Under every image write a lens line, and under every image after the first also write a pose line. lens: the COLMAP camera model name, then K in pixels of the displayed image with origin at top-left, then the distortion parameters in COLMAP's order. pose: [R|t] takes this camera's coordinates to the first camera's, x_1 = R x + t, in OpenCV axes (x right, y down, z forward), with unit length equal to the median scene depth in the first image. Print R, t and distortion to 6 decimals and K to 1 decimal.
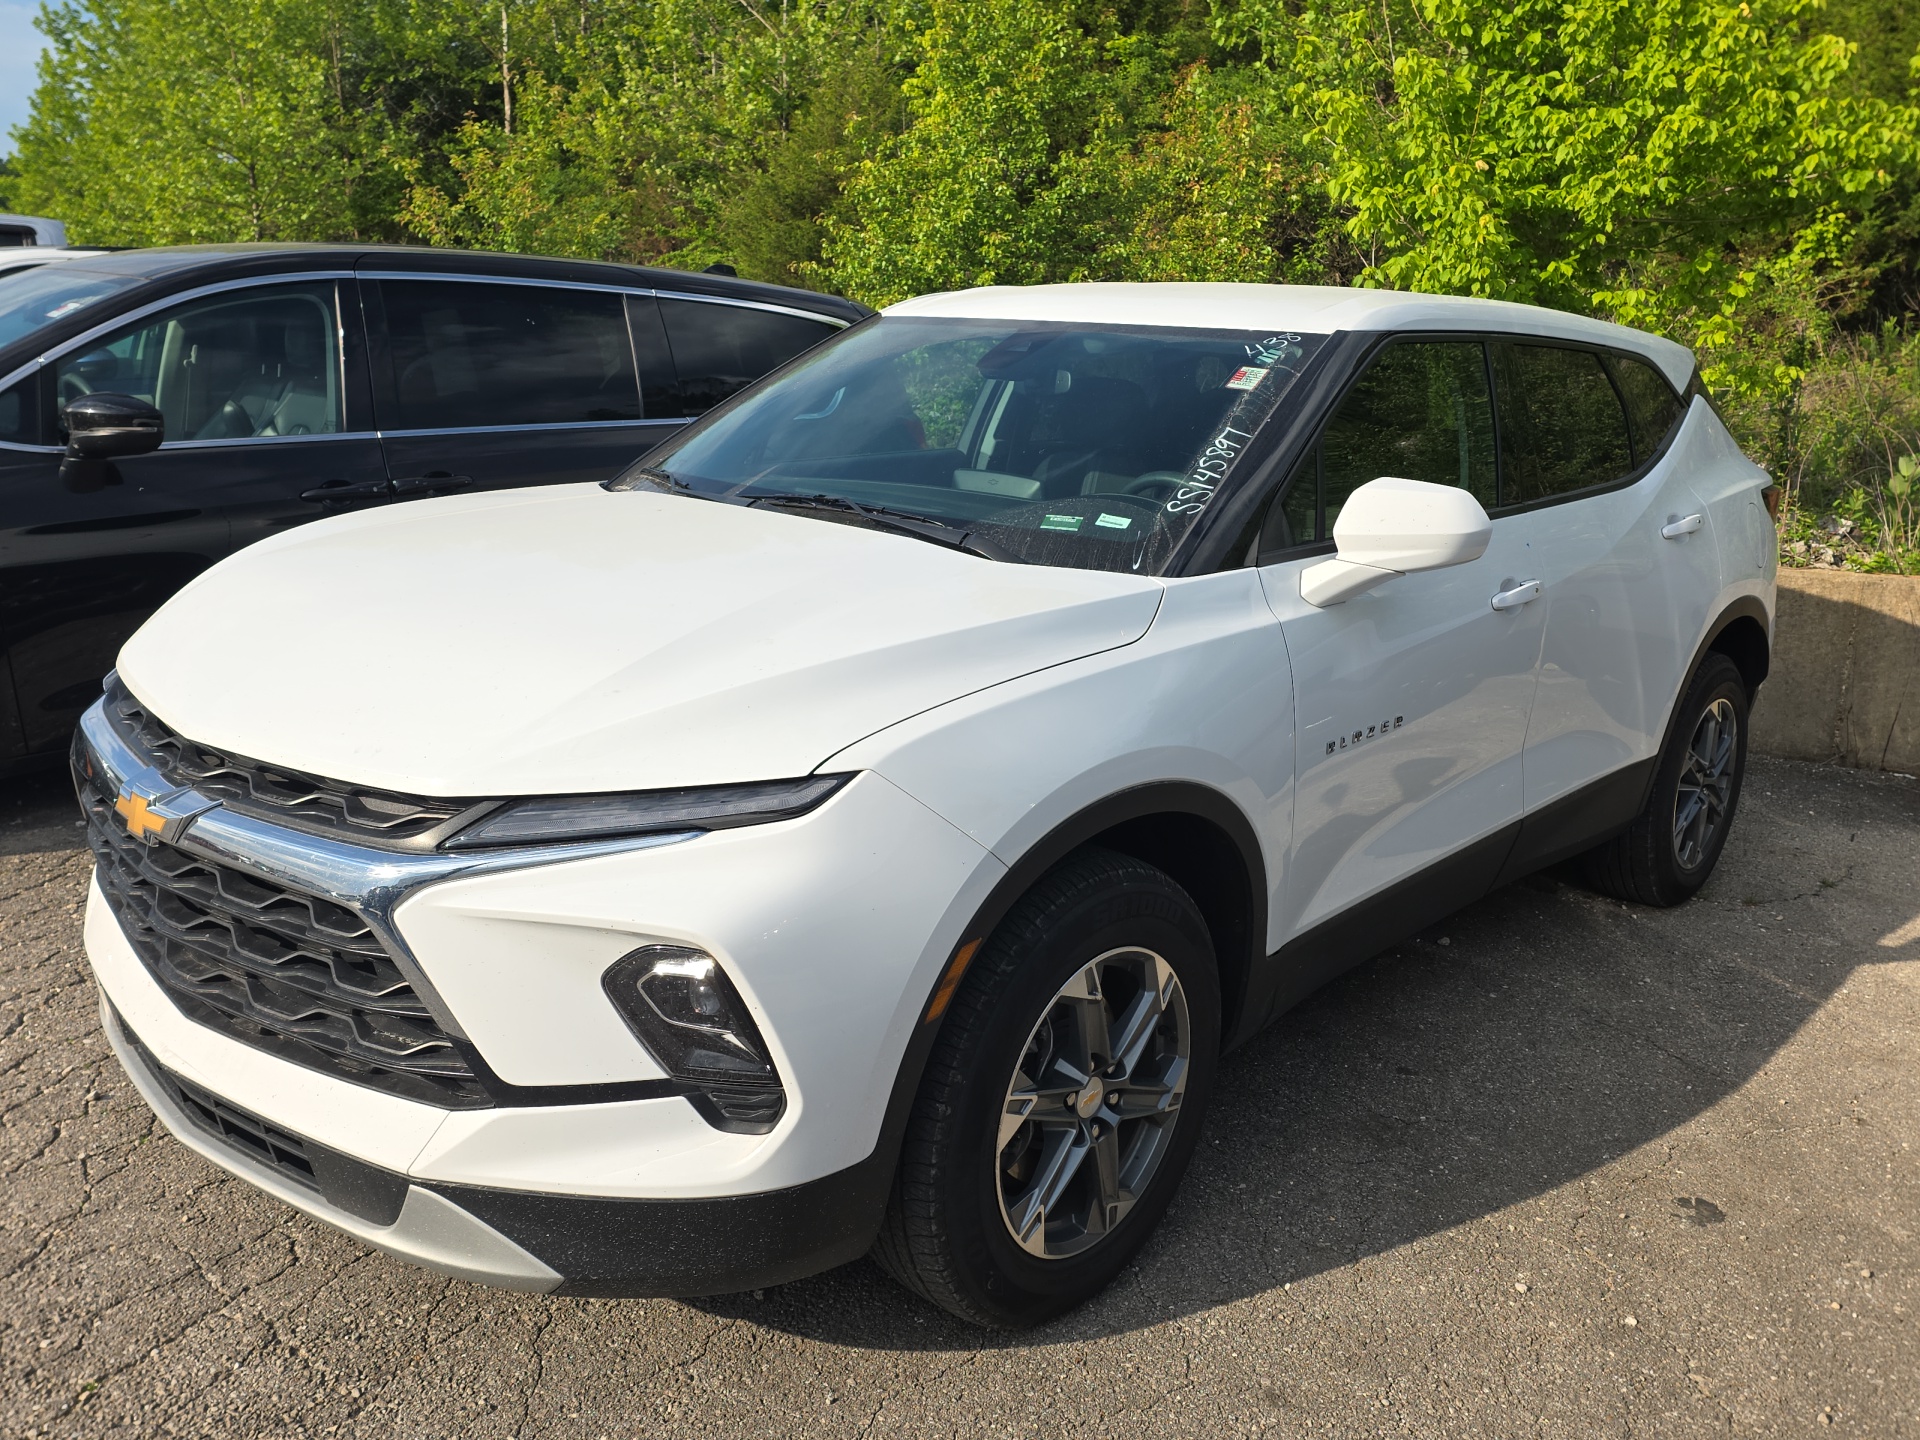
lens RADIAL K [[1281.4, 0, 957.7], [0, 1281.4, 719.5], [0, 0, 1]] dist [-0.006697, -0.004531]
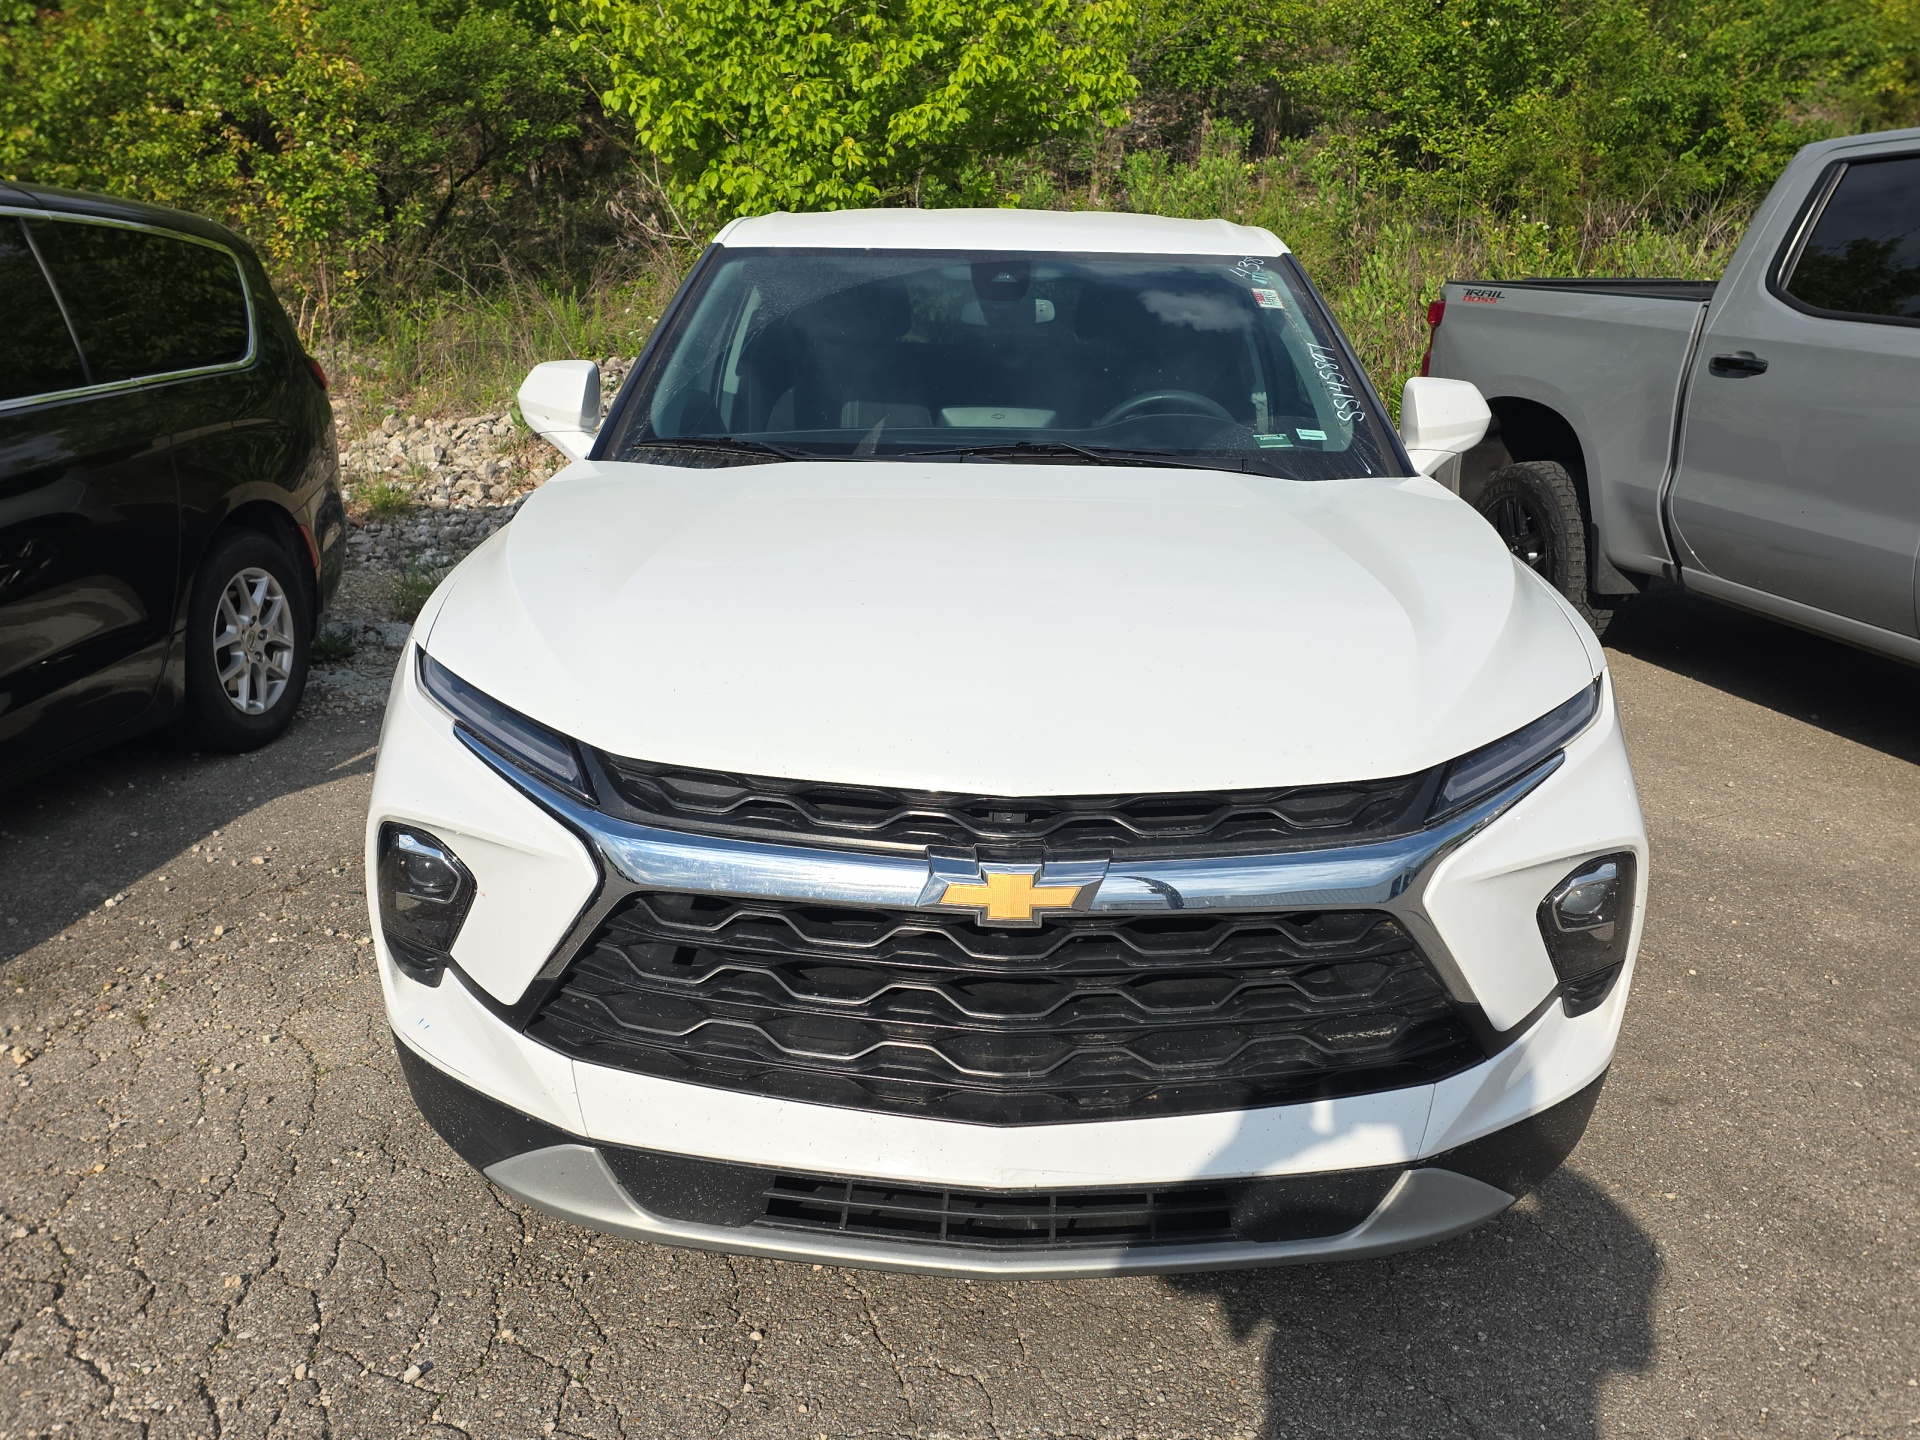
lens RADIAL K [[1281.4, 0, 958.3], [0, 1281.4, 719.6], [0, 0, 1]] dist [-0.006697, -0.004531]
pose [[0.809685, -0.213497, 0.546652, -0.417943], [0.181514, 0.976911, 0.112684, -0.051109], [-0.558088, 0.007986, 0.829743, 0.140479]]
